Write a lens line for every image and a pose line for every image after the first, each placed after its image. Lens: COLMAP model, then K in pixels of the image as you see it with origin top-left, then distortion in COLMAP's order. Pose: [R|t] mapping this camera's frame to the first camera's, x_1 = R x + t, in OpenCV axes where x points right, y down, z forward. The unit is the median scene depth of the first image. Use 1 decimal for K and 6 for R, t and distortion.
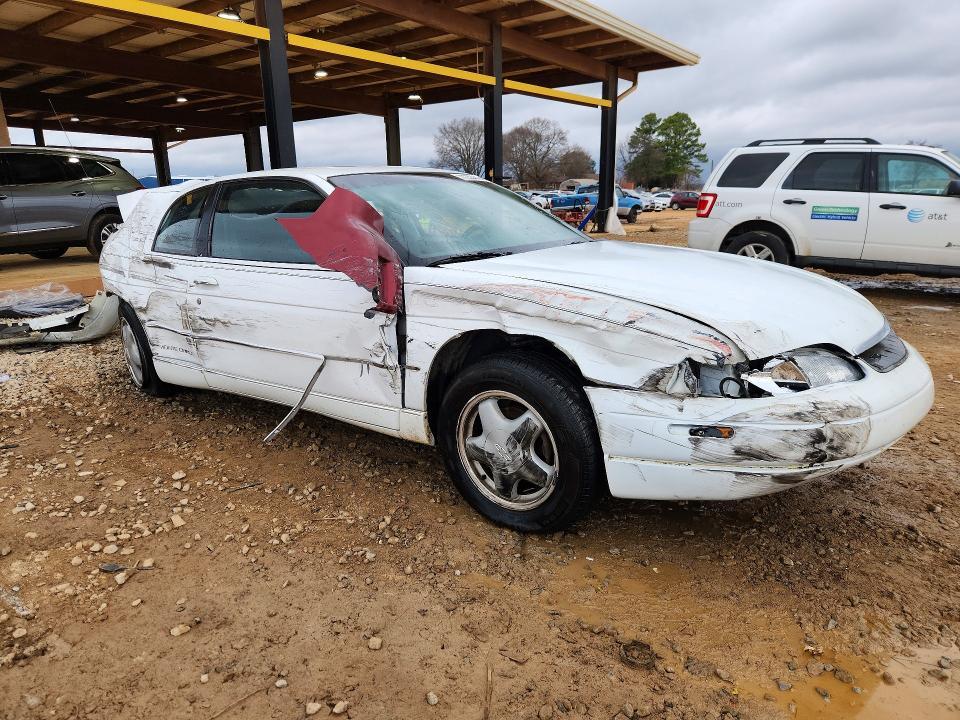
lens RADIAL K [[669.3, 0, 494.8], [0, 669.3, 360.6], [0, 0, 1]] dist [0.034756, -0.003010]
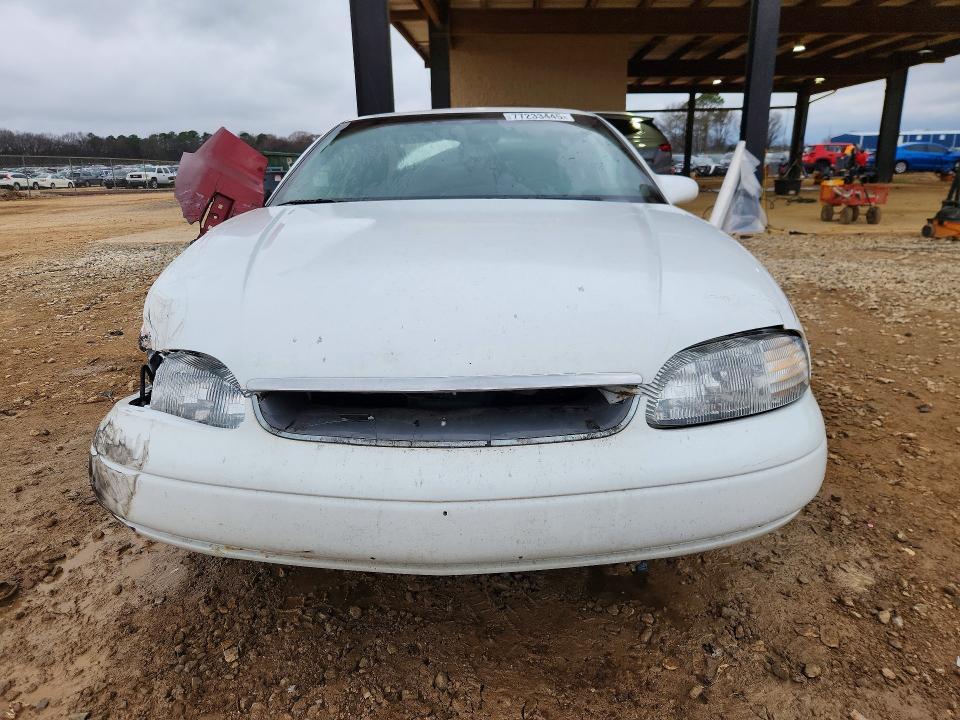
lens RADIAL K [[669.3, 0, 494.8], [0, 669.3, 360.6], [0, 0, 1]] dist [0.034756, -0.003010]
pose [[0.571899, 0.241873, -0.783855, 0.117332], [-0.196308, 0.968132, 0.155509, -0.017765], [0.796489, 0.064942, 0.601156, 0.084202]]
